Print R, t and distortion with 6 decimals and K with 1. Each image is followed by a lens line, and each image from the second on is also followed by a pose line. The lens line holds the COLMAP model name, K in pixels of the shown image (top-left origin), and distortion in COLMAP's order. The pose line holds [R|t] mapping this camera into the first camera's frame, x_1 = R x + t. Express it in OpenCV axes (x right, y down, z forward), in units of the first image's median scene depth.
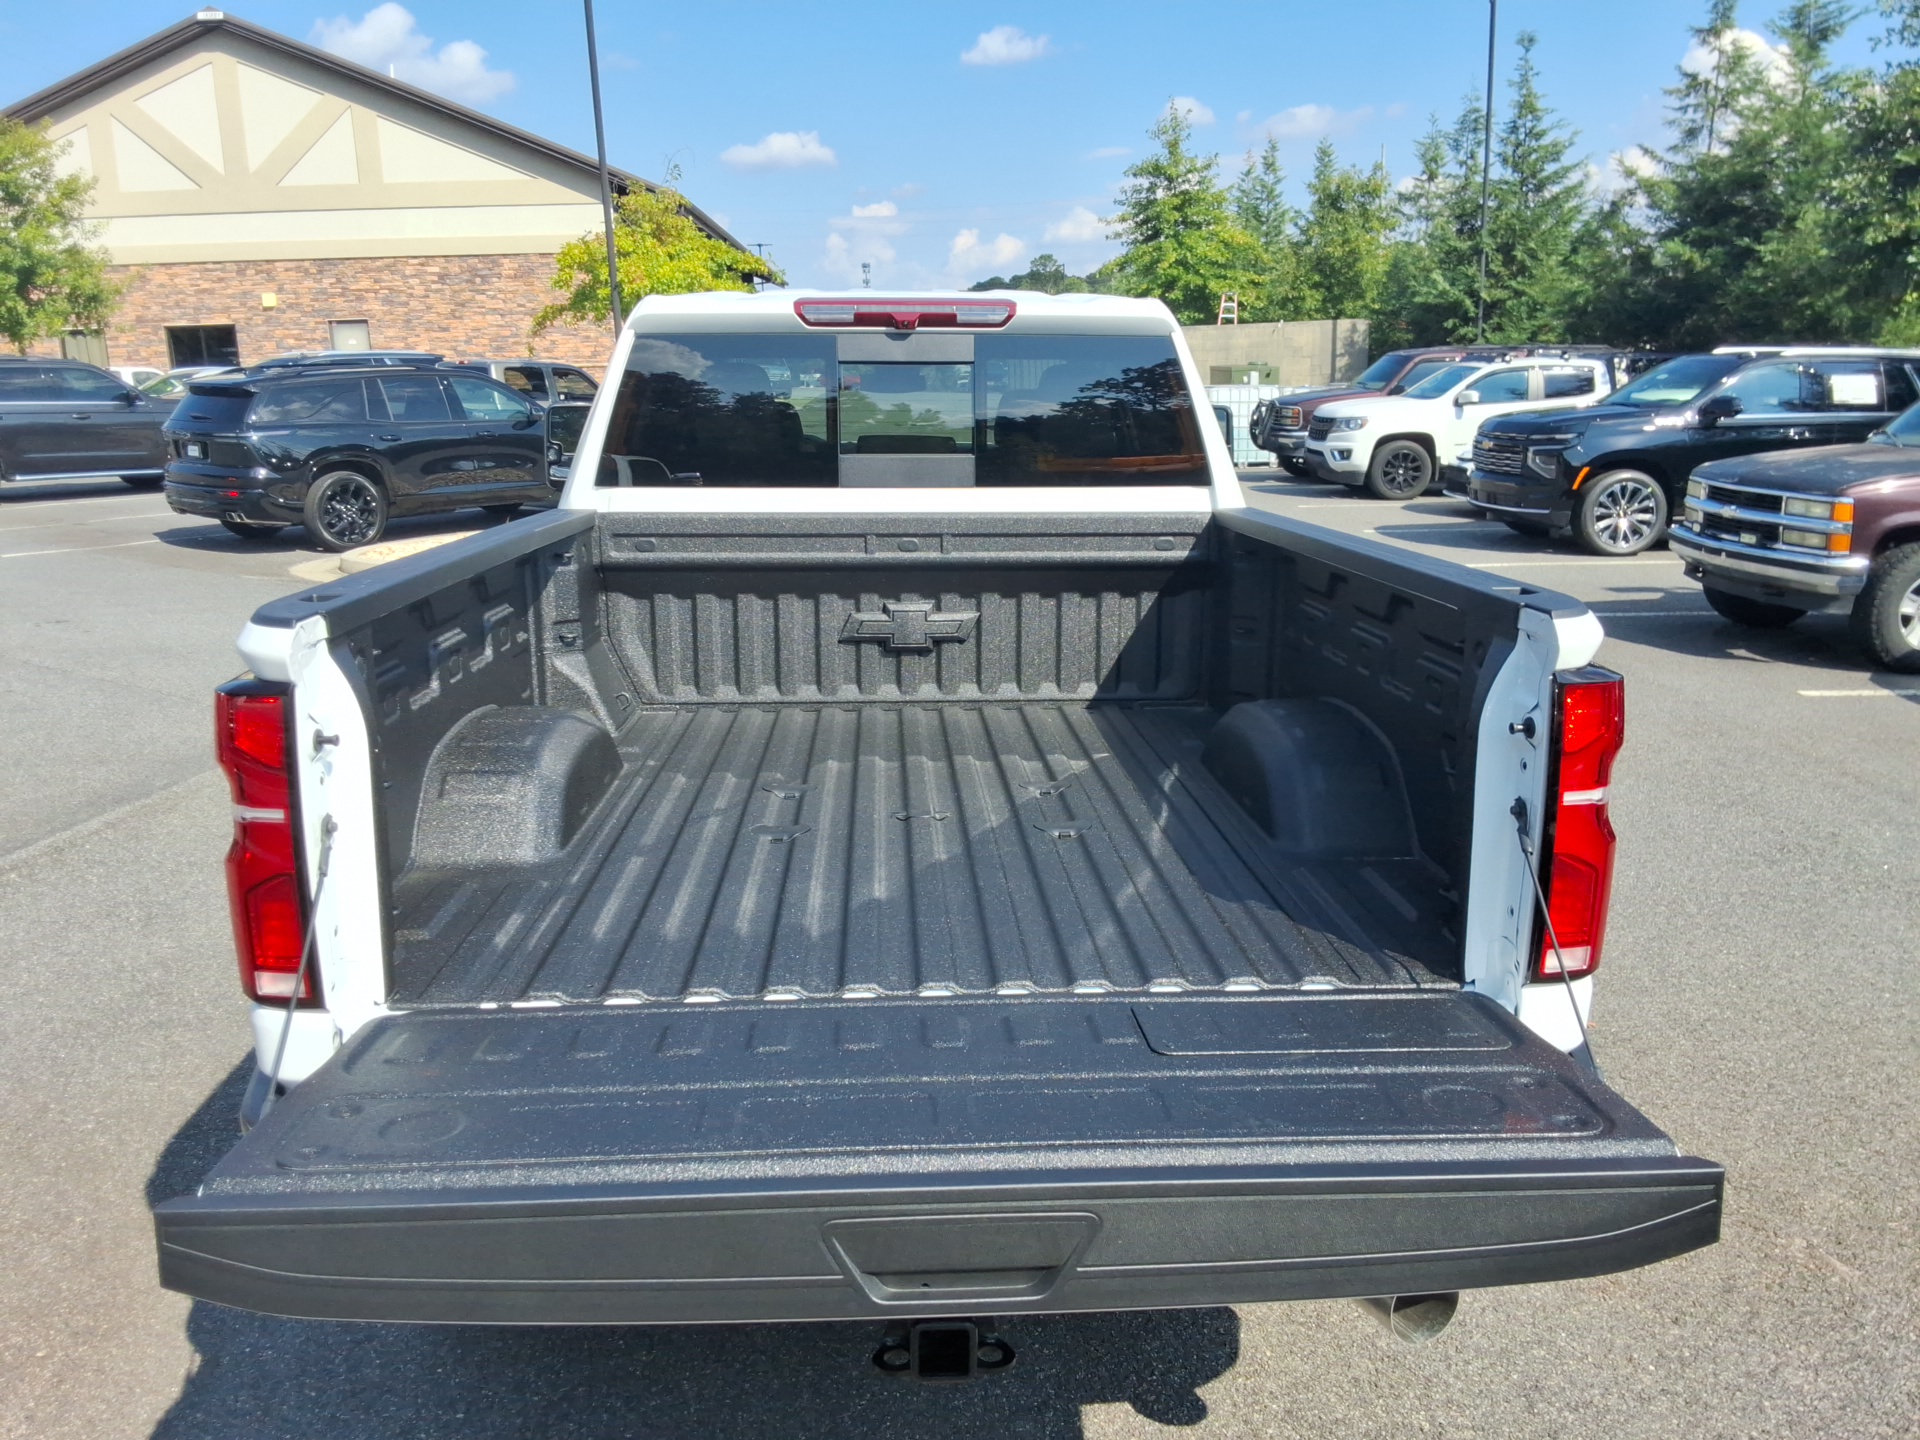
lens RADIAL K [[1555.8, 0, 957.0], [0, 1555.8, 735.9], [0, 0, 1]] dist [0.108694, -0.172726]
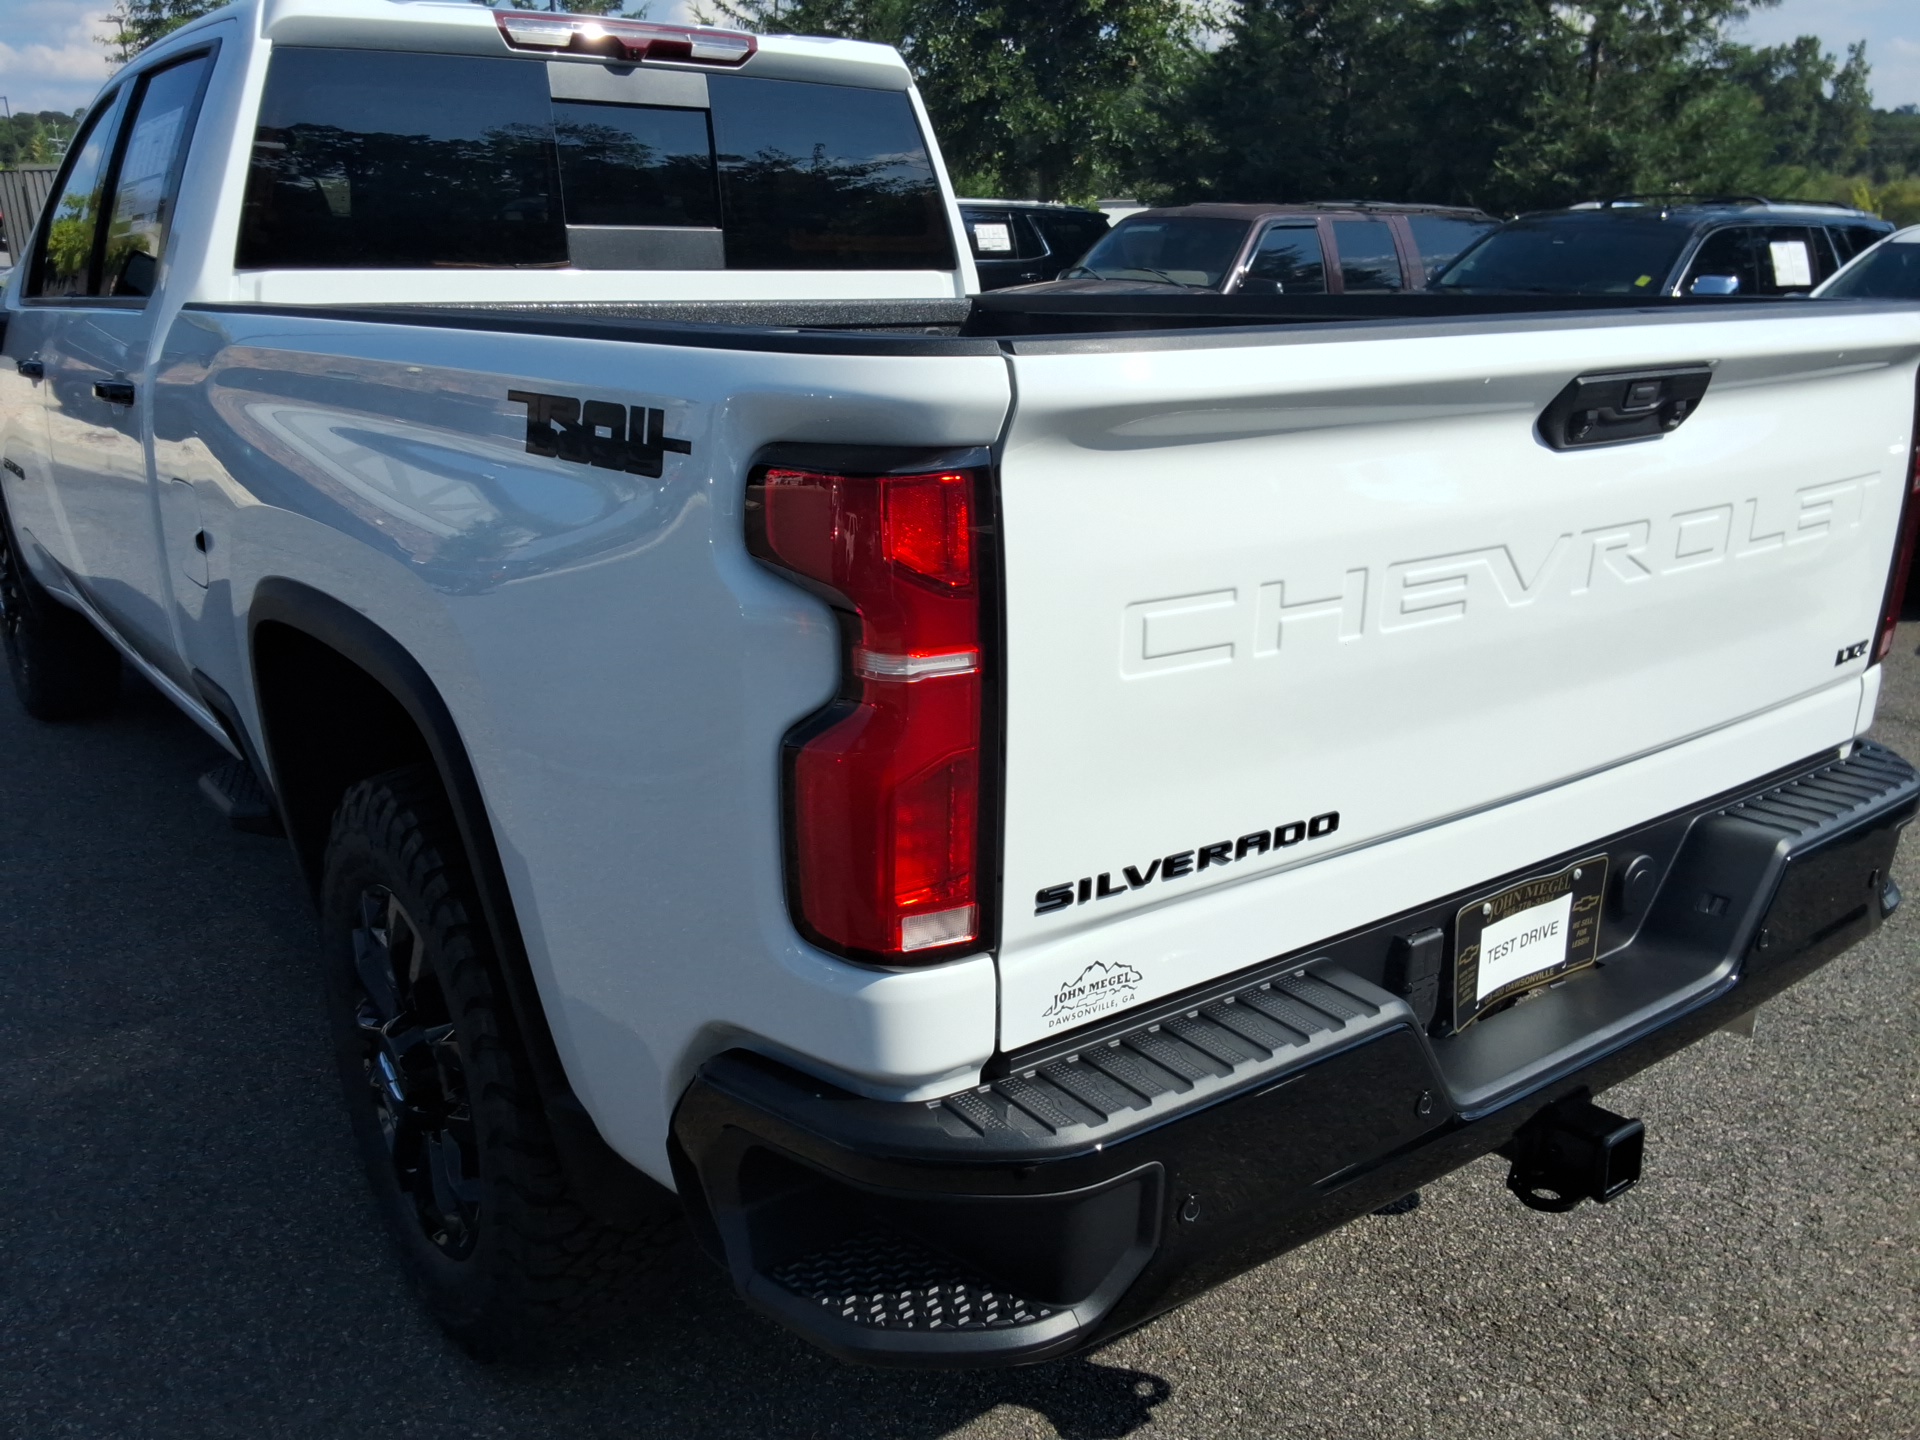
lens RADIAL K [[1555.8, 0, 963.0], [0, 1555.8, 745.3], [0, 0, 1]] dist [0.108694, -0.172726]
pose [[0.828105, -0.167098, 0.535089, -0.063948], [0.121171, 0.985330, 0.120176, 0.000499], [-0.547321, -0.034681, 0.836204, 0.039964]]
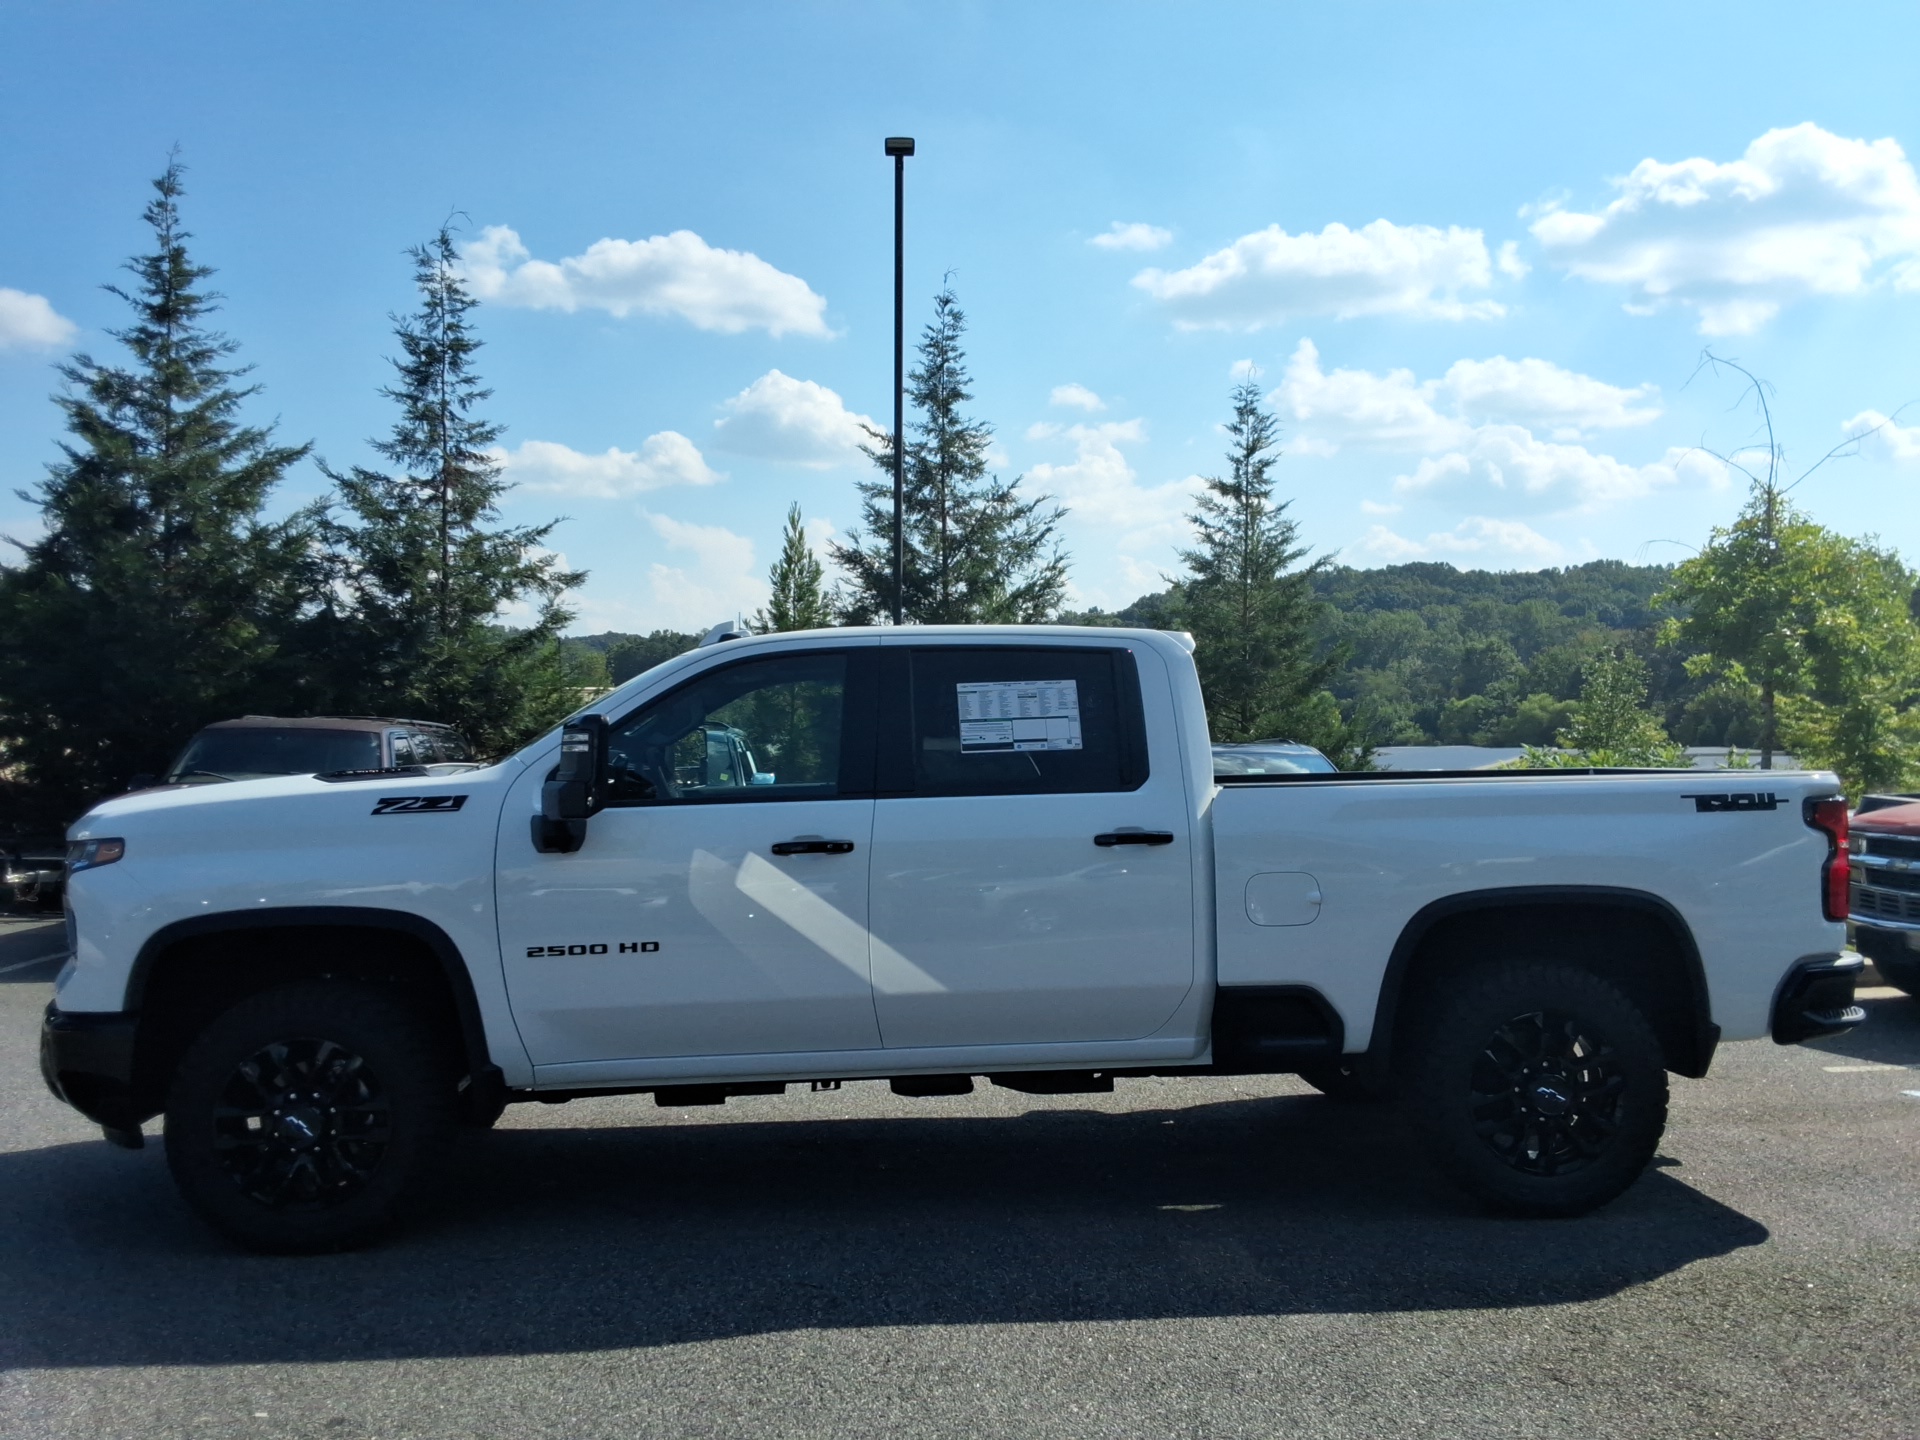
lens RADIAL K [[1555.8, 0, 970.8], [0, 1555.8, 755.5], [0, 0, 1]] dist [0.108694, -0.172726]
pose [[-0.030784, -0.002344, 0.999523, -0.260907], [0.223477, 0.974666, 0.009169, -0.038682], [-0.974223, 0.223653, -0.029480, 0.210602]]
